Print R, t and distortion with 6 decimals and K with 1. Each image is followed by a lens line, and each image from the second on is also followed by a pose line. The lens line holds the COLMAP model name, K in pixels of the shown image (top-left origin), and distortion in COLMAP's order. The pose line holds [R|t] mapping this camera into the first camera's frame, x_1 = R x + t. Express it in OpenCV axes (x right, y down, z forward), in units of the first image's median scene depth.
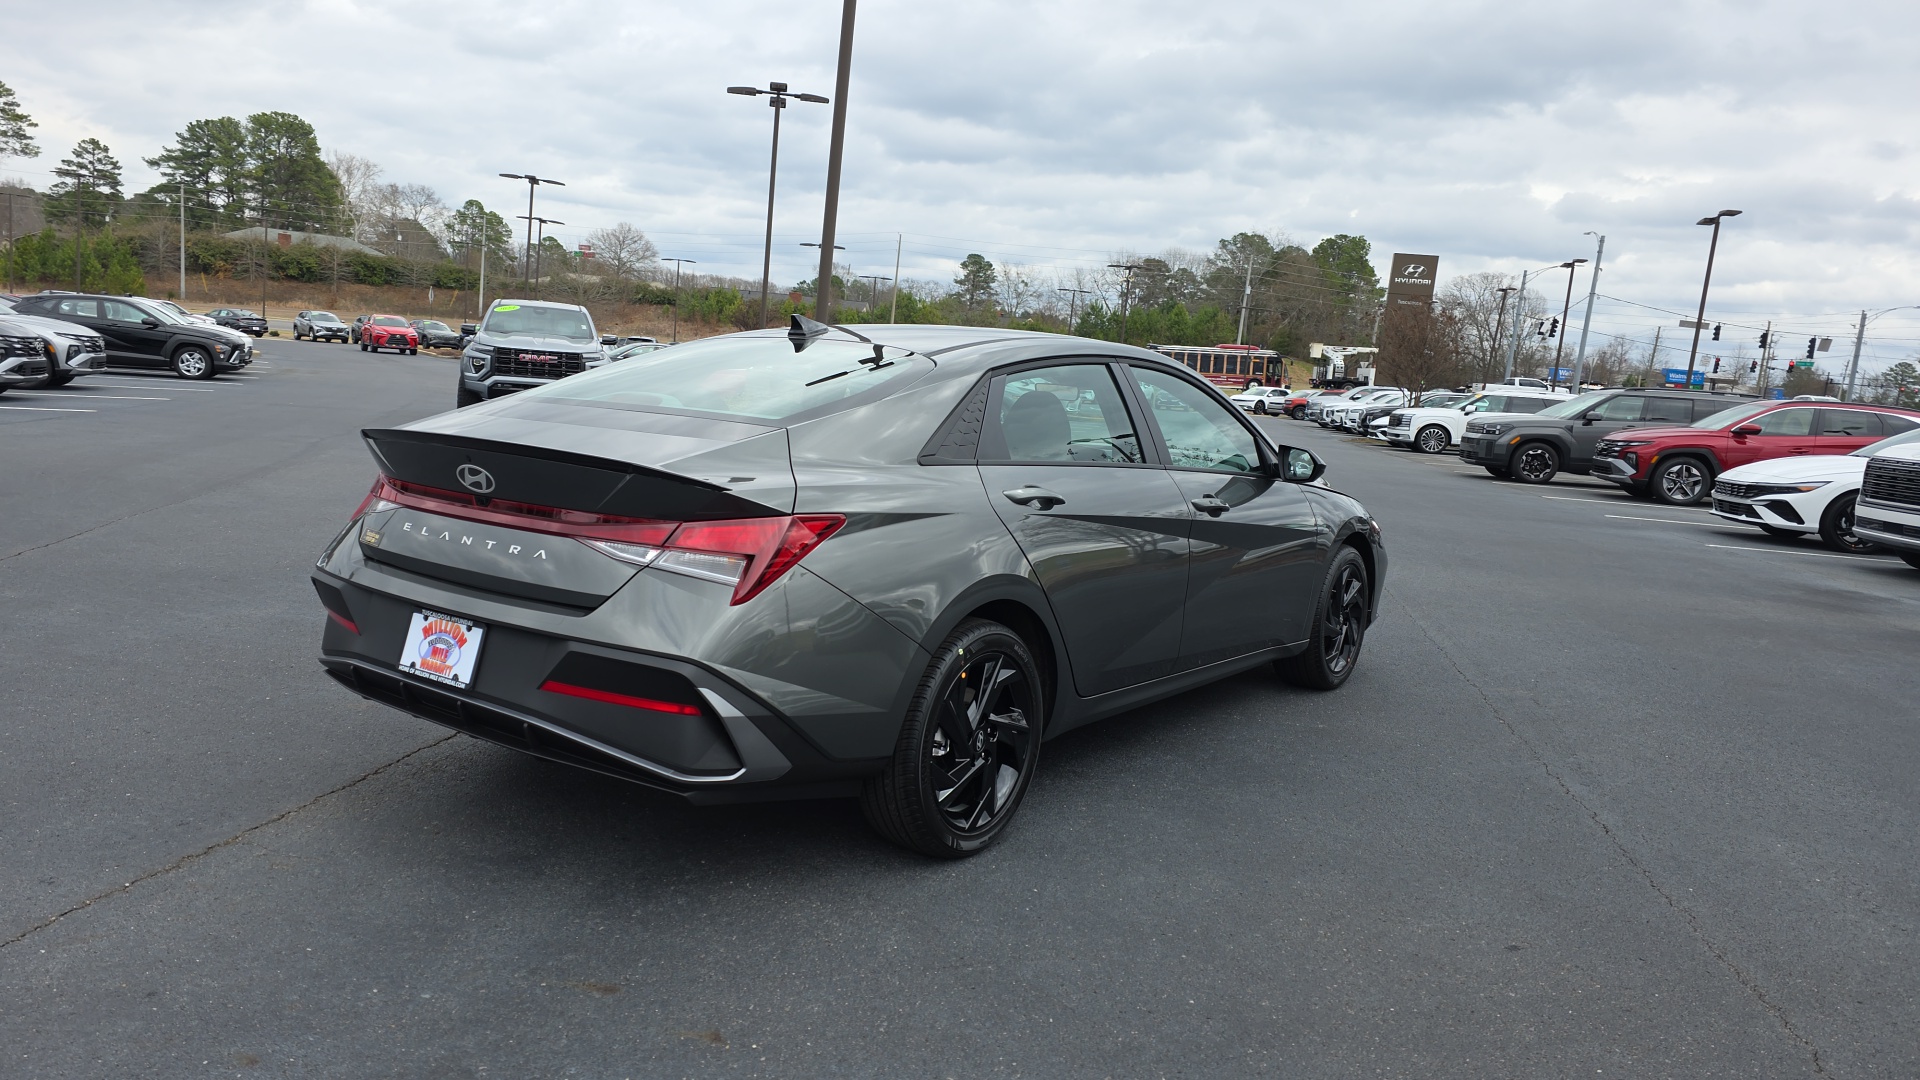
lens RADIAL K [[1295.6, 0, 829.9], [0, 1295.6, 508.1], [0, 0, 1]] dist [0.062443, -0.069969]
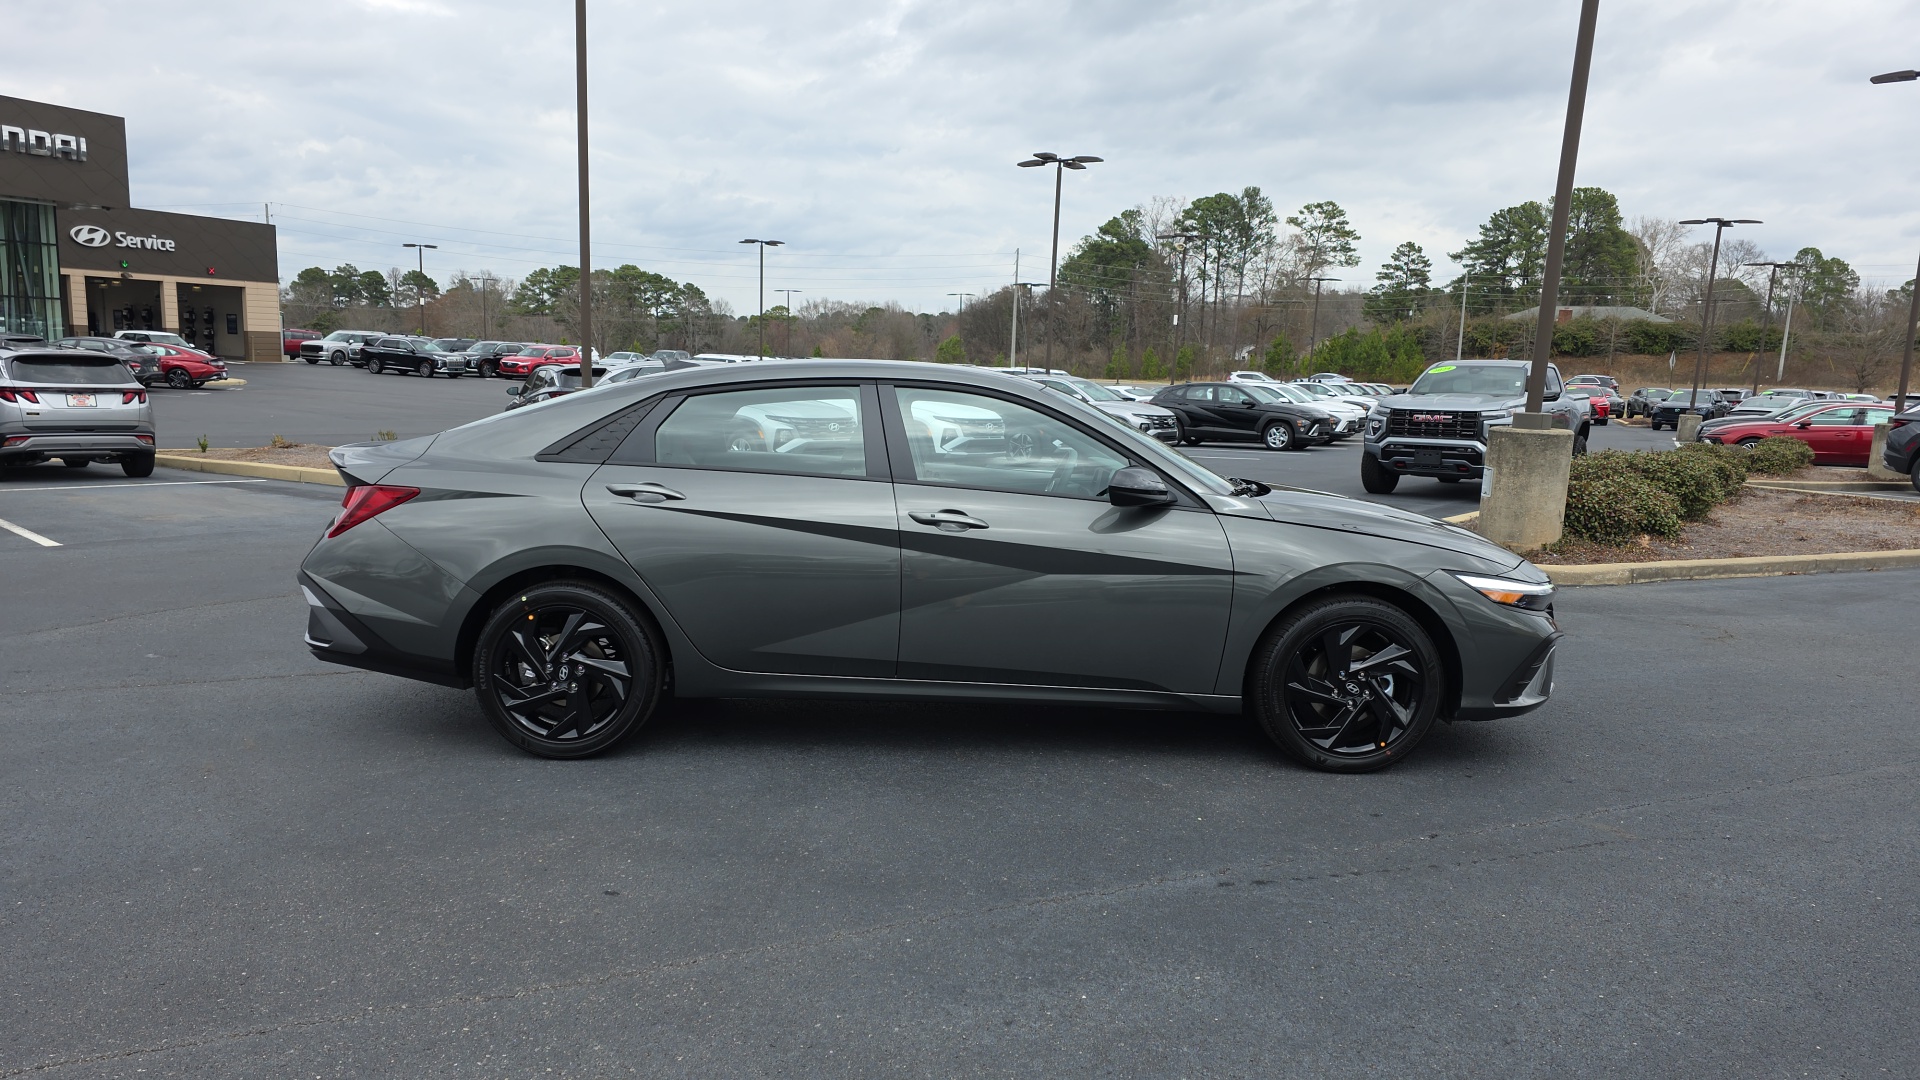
lens RADIAL K [[1352.9, 0, 959.8], [0, 1352.9, 539.3], [0, 0, 1]] dist [-0.033812, -0.001769]
pose [[0.579549, 0.035191, -0.814177, 0.149196], [-0.070514, 0.997486, -0.007080, 0.002653], [0.811881, 0.061514, 0.580573, 0.050949]]
